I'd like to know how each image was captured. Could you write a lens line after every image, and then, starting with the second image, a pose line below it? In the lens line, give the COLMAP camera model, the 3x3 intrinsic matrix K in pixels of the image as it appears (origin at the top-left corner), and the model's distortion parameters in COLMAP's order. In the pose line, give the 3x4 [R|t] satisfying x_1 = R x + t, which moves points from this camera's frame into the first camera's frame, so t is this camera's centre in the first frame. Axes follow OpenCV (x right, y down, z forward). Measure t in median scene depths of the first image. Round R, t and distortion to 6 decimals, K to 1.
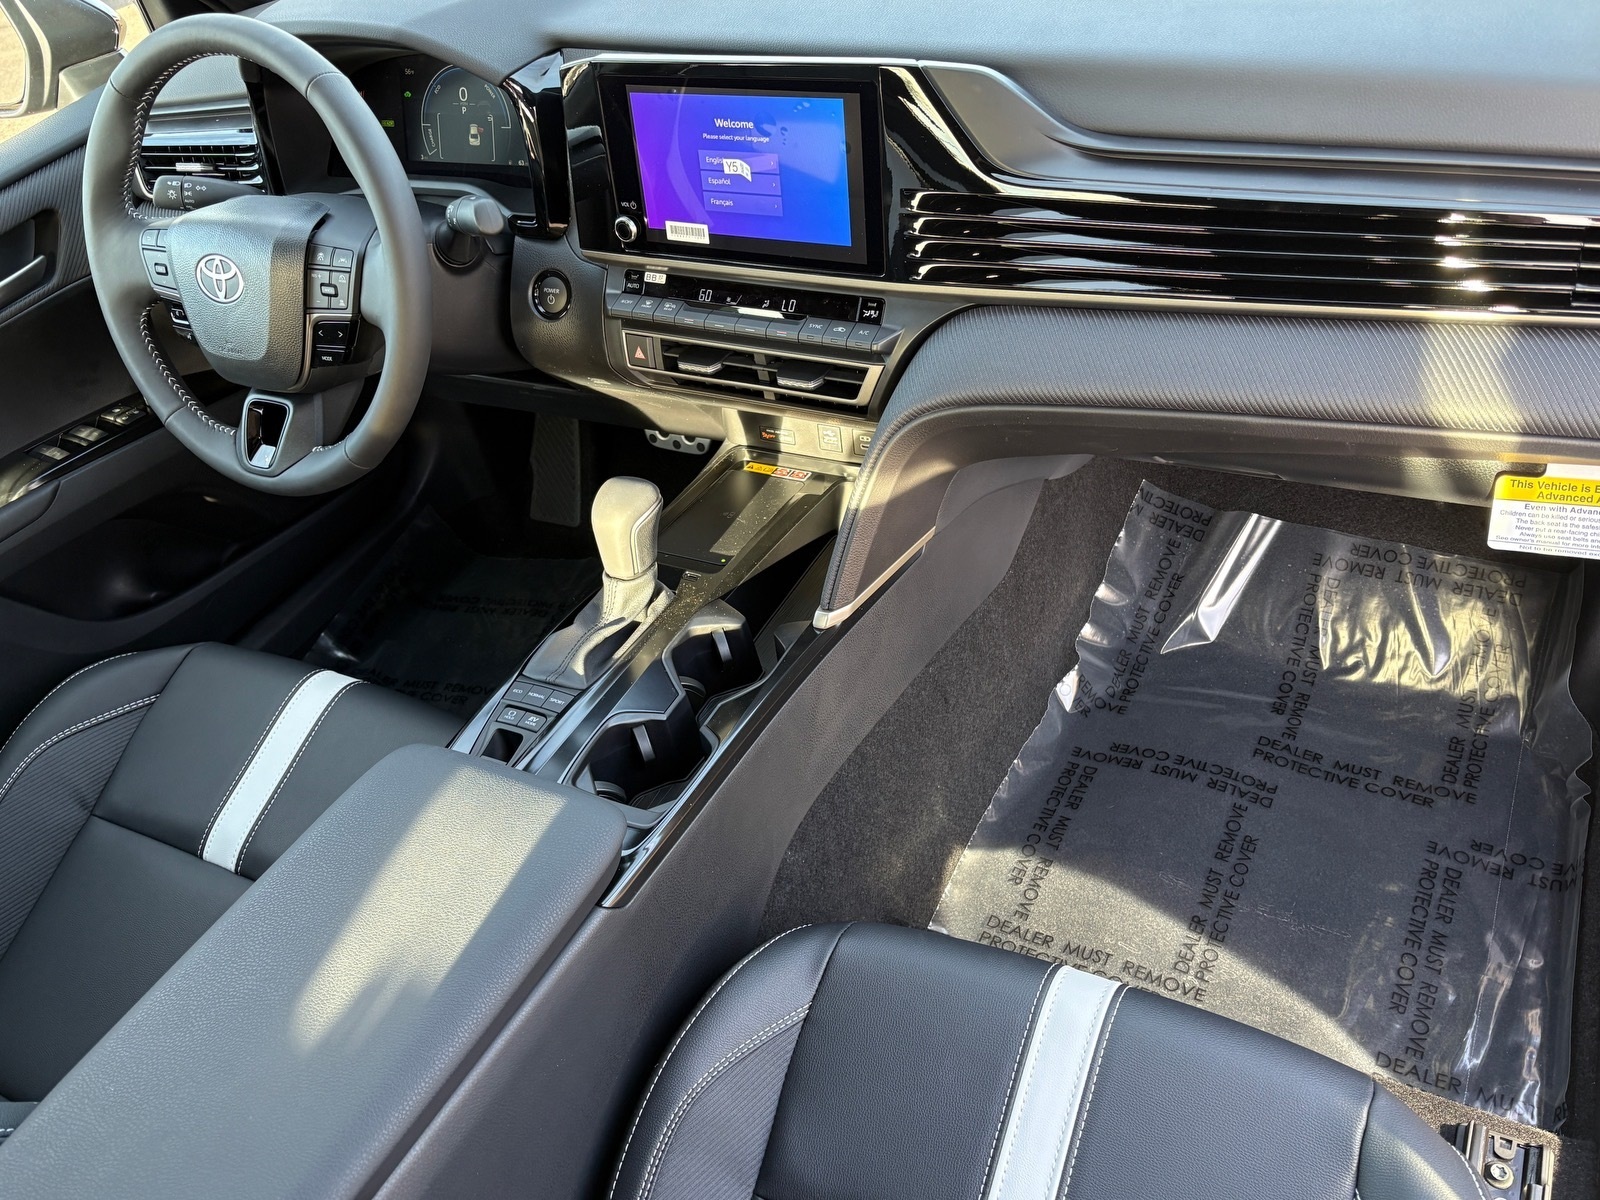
lens RADIAL K [[1294.3, 0, 792.6], [0, 1294.3, 606.7], [0, 0, 1]] dist [0.028212, -0.036011]
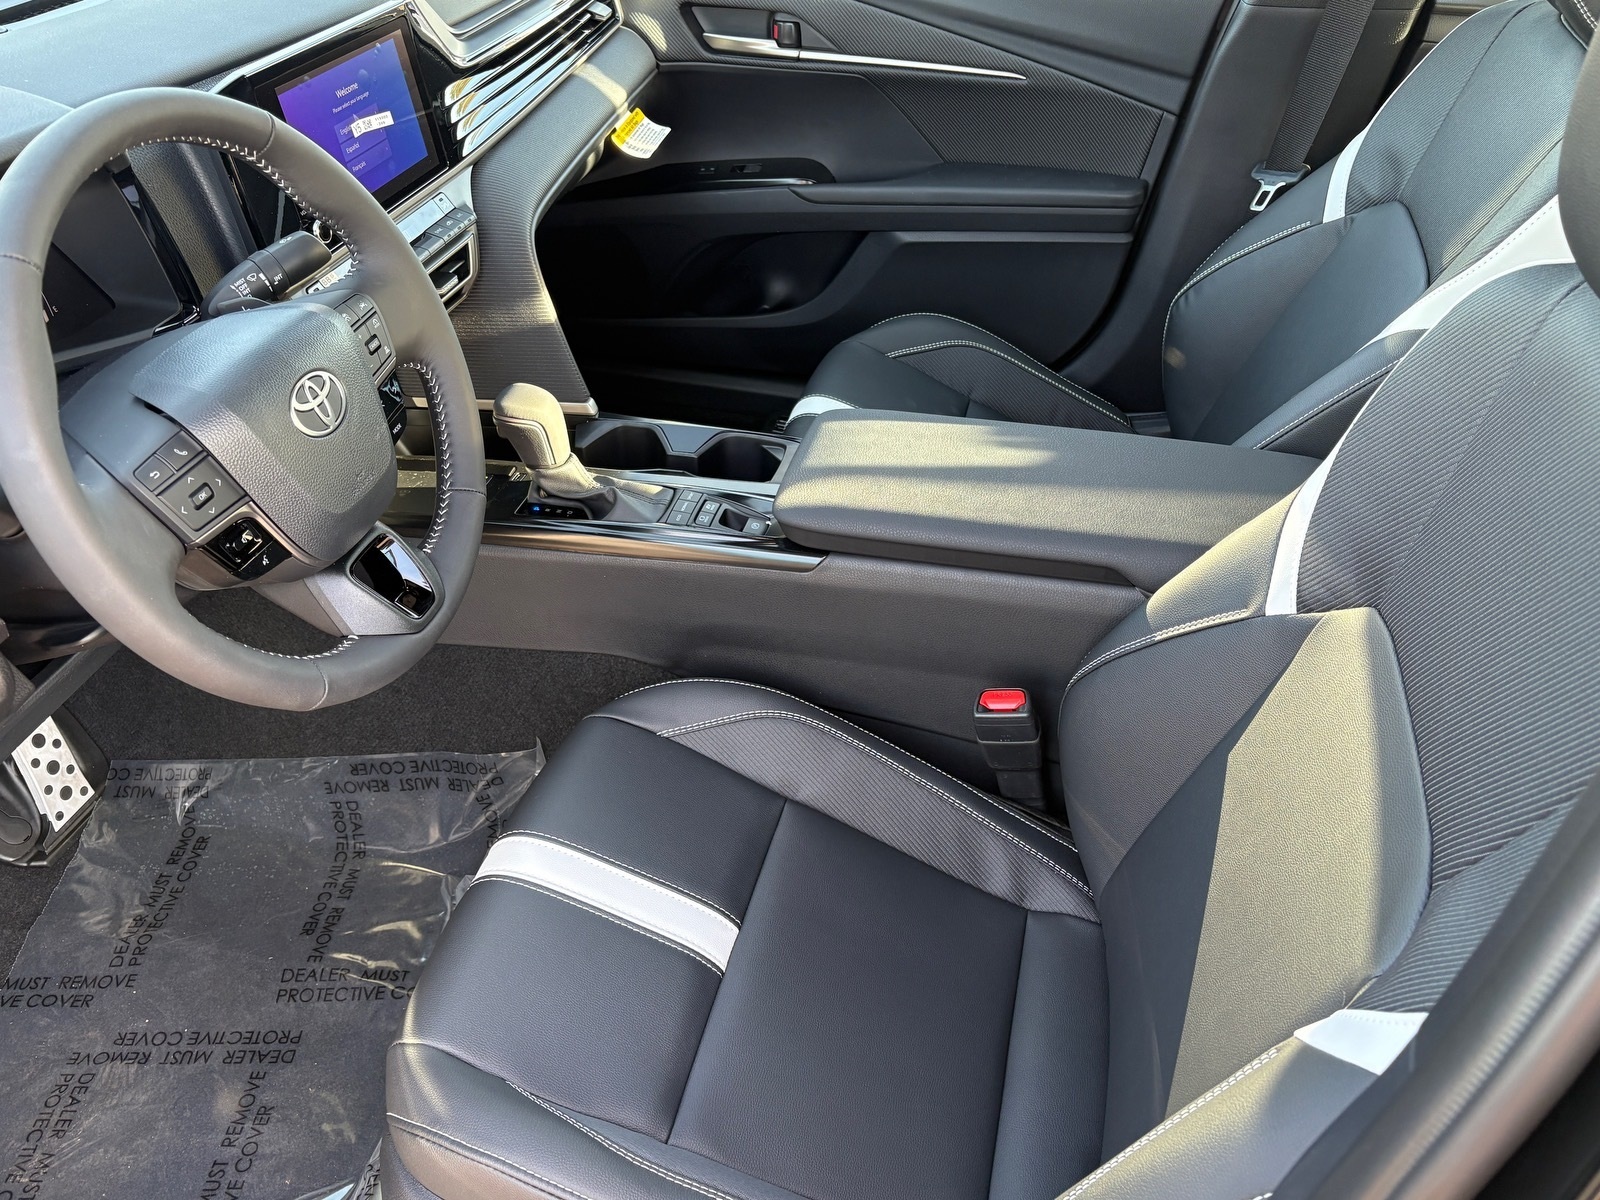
lens RADIAL K [[1294.3, 0, 803.4], [0, 1294.3, 612.3], [0, 0, 1]] dist [0.028212, -0.036011]
pose [[-0.241740, -0.464516, 0.851931, -1.220860], [0.646820, 0.577321, 0.498322, -0.377903], [-0.723316, 0.671510, 0.160897, 0.751385]]
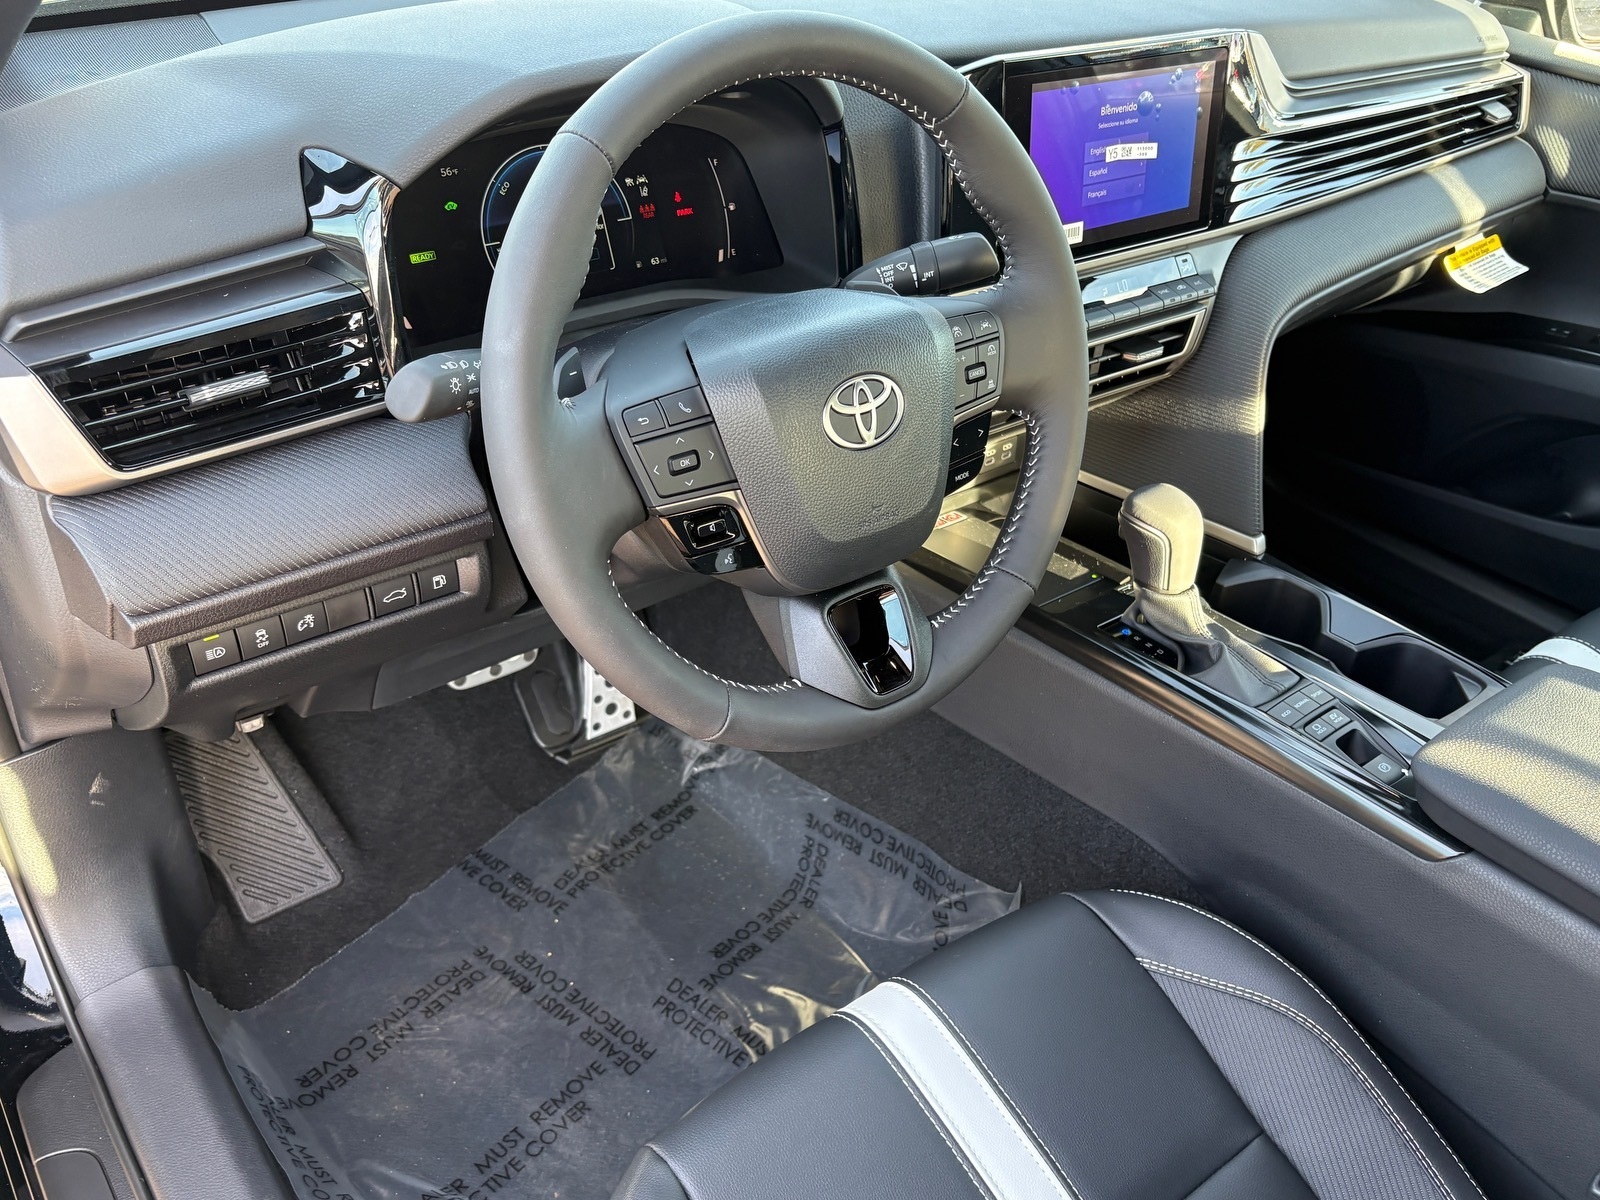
lens RADIAL K [[1294.3, 0, 805.3], [0, 1294.3, 602.8], [0, 0, 1]] dist [0.028212, -0.036011]
pose [[0.399842, -0.361886, 0.842119, -1.020703], [0.500723, 0.855788, 0.130014, -0.268437], [-0.767726, 0.369683, 0.523385, 0.723906]]
